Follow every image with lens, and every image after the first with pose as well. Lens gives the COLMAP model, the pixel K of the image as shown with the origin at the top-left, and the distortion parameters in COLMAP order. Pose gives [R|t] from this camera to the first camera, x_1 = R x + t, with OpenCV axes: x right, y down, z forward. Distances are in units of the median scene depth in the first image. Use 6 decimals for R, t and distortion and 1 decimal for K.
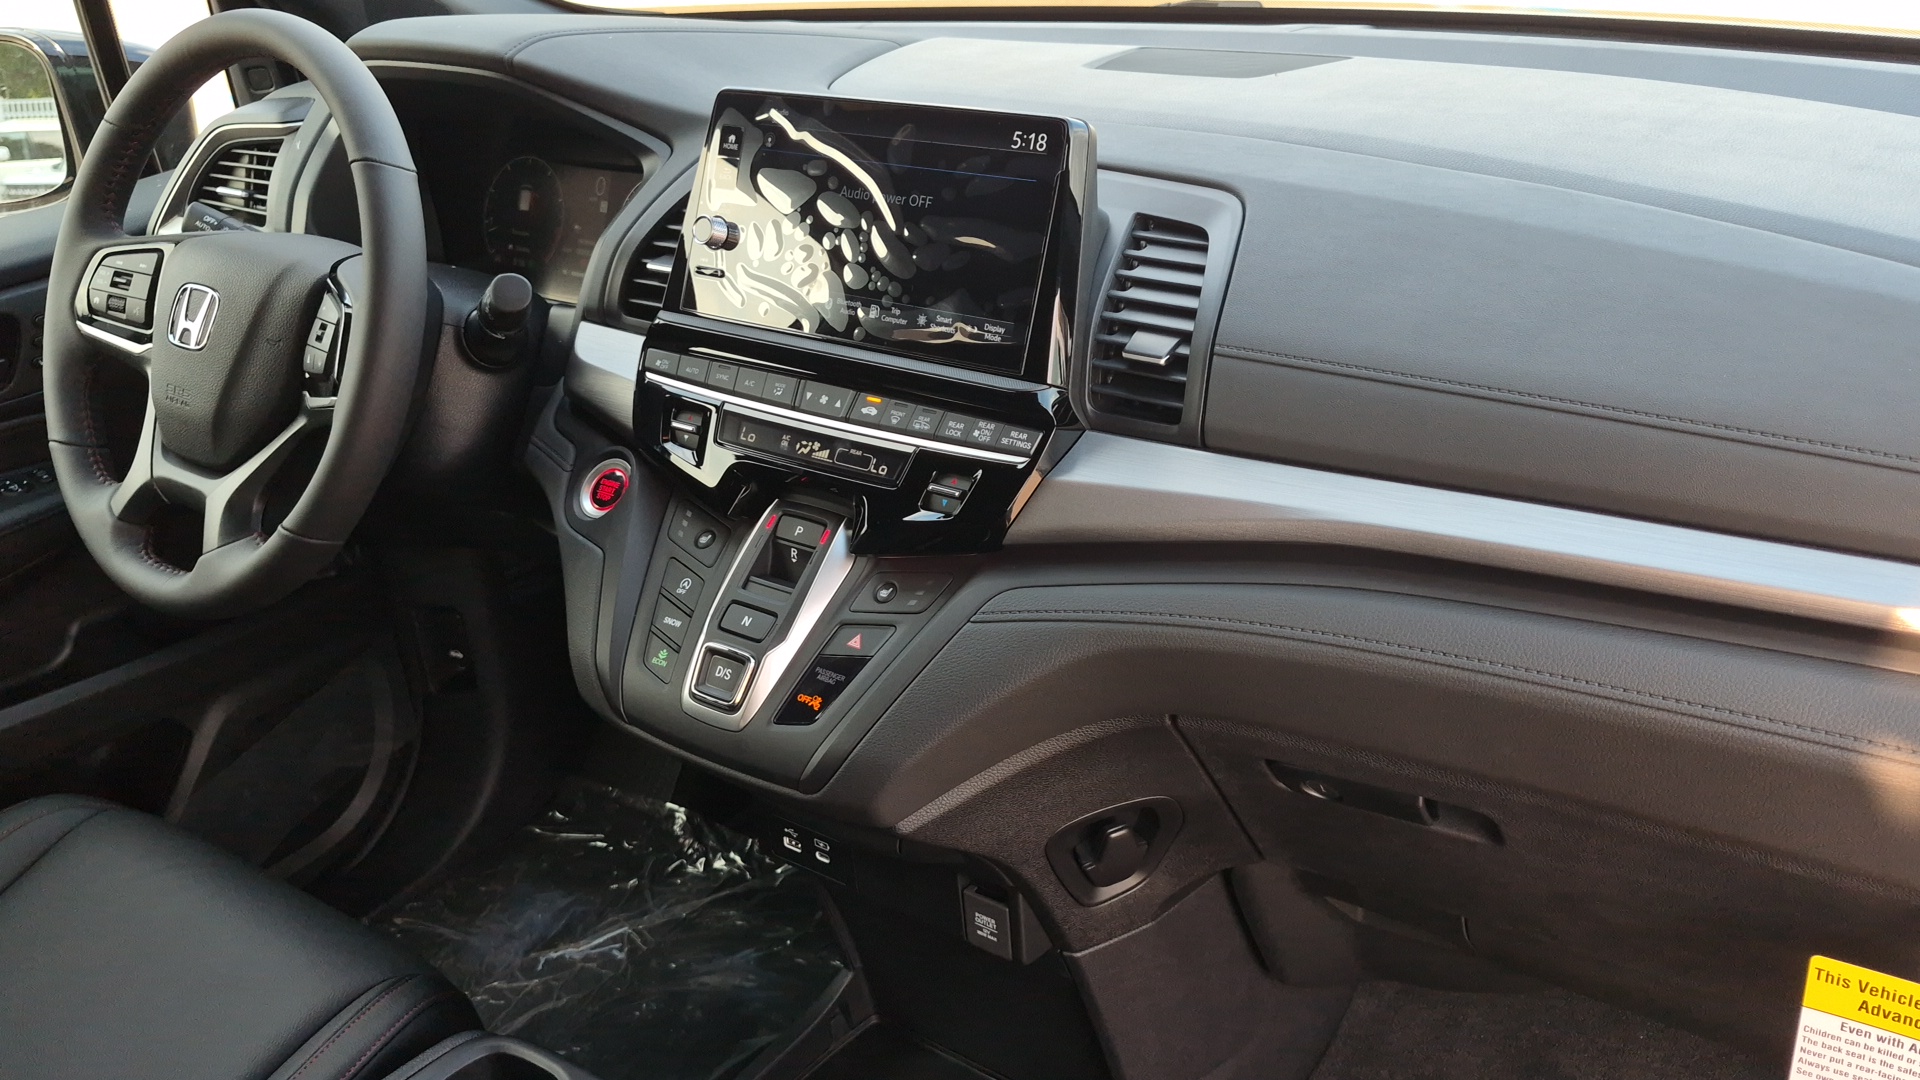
lens RADIAL K [[1669.8, 0, 950.4], [0, 1669.8, 547.0], [0, 0, 1]] dist [0.049192, -0.007996]
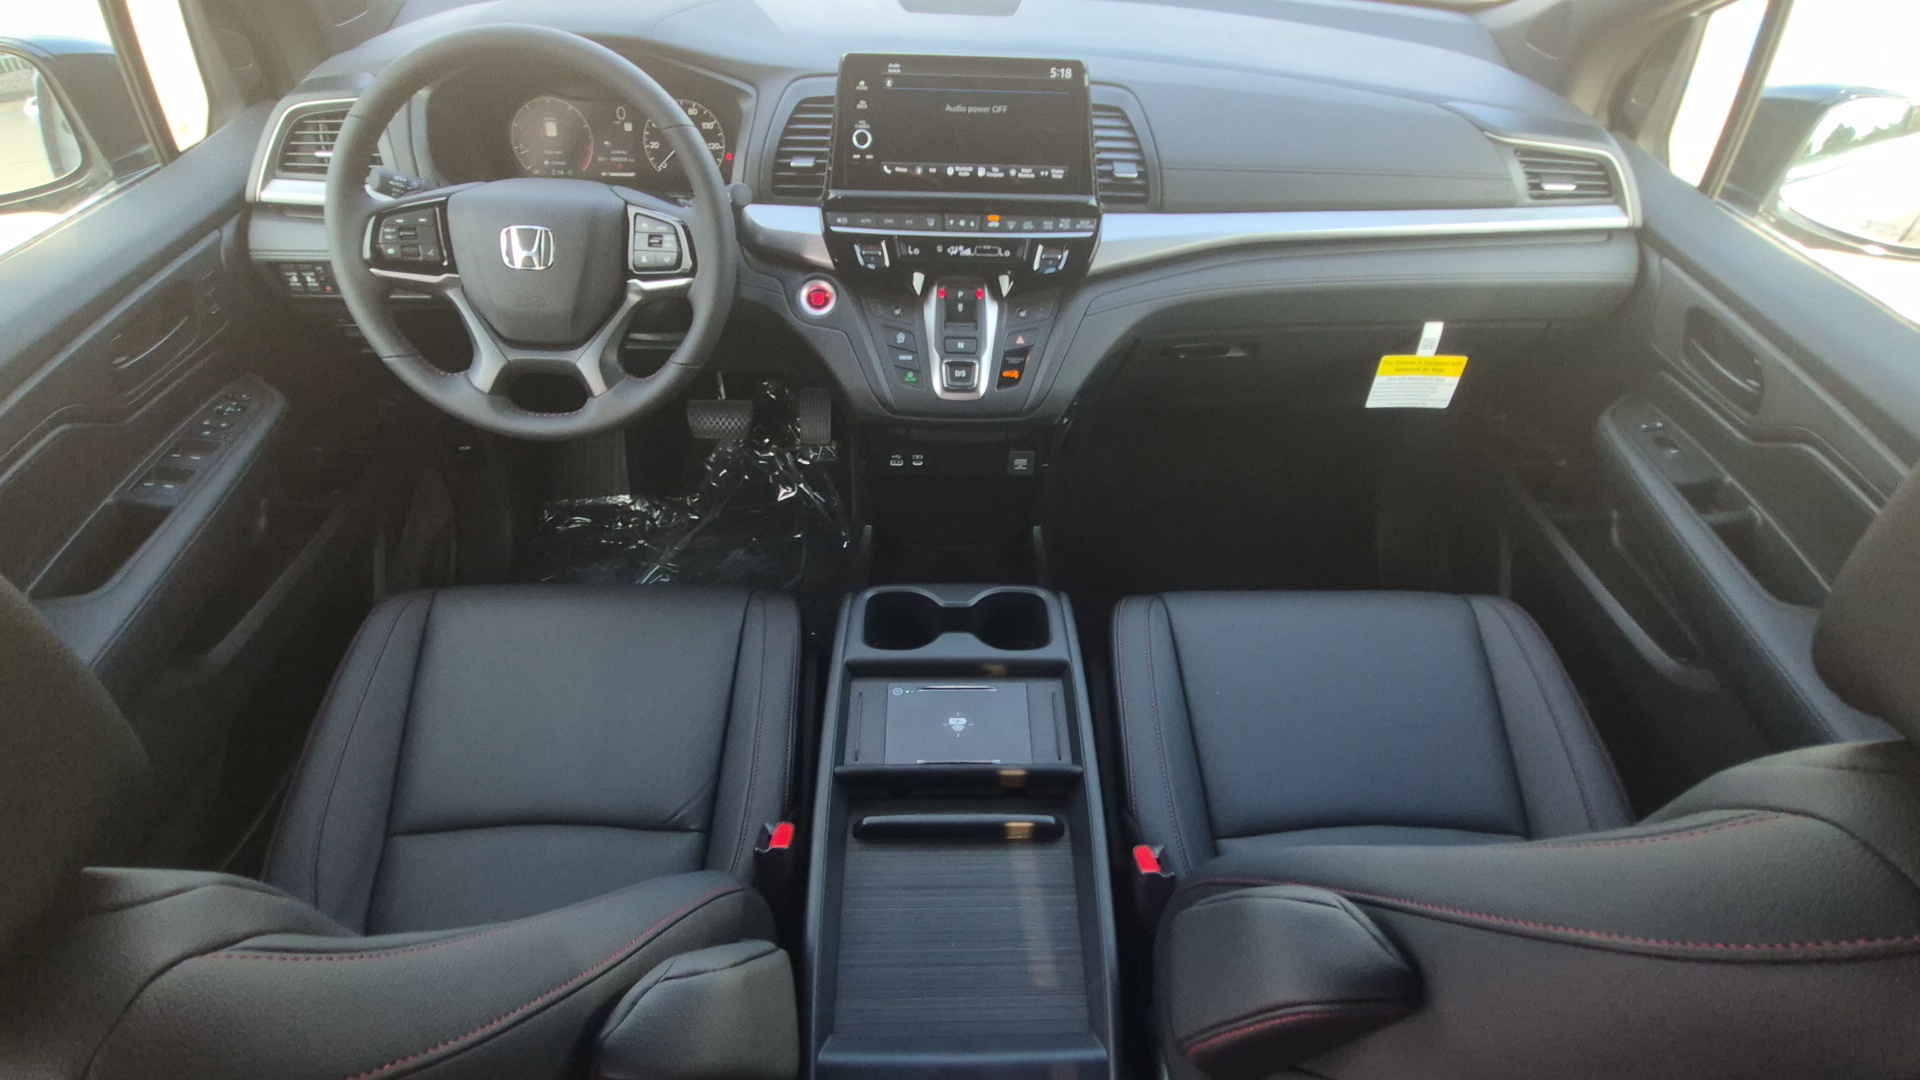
lens RADIAL K [[1006.8, 0, 937.6], [0, 1006.8, 509.5], [0, 0, 1]] dist [-0.005249, -0.003782]
pose [[0.789276, -0.333219, 0.515761, -0.825022], [0.194014, 0.932250, 0.305398, -0.143311], [-0.582583, -0.140978, 0.800452, 0.042131]]
